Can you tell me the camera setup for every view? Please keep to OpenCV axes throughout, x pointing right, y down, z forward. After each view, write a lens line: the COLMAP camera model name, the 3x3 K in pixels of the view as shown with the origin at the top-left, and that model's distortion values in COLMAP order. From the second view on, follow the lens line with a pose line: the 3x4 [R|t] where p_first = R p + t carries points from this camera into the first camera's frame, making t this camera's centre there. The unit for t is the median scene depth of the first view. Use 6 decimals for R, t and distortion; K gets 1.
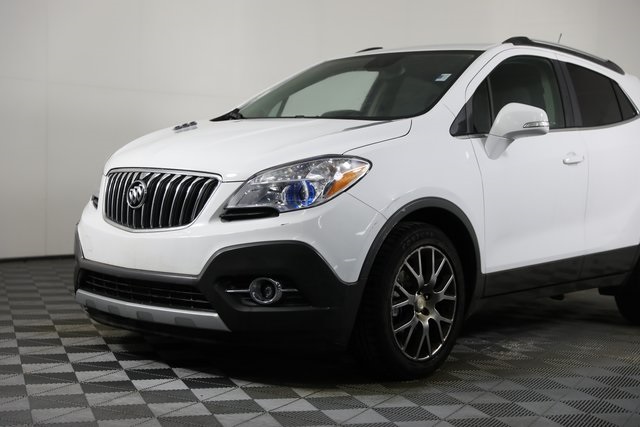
lens RADIAL K [[1014.6, 0, 317.0], [0, 1014.6, 215.6], [0, 0, 1]] dist [0.098850, 0.000000]
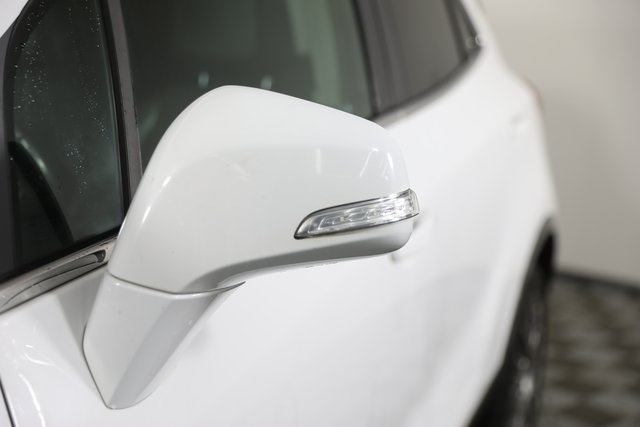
lens RADIAL K [[1008.9, 0, 320.4], [0, 1008.9, 213.5], [0, 0, 1]] dist [0.009624, 0.000000]
pose [[0.953636, -0.027511, 0.299704, 0.144113], [-0.012813, 0.991199, 0.131755, -0.109748], [-0.300691, -0.129487, 0.944891, 0.778893]]
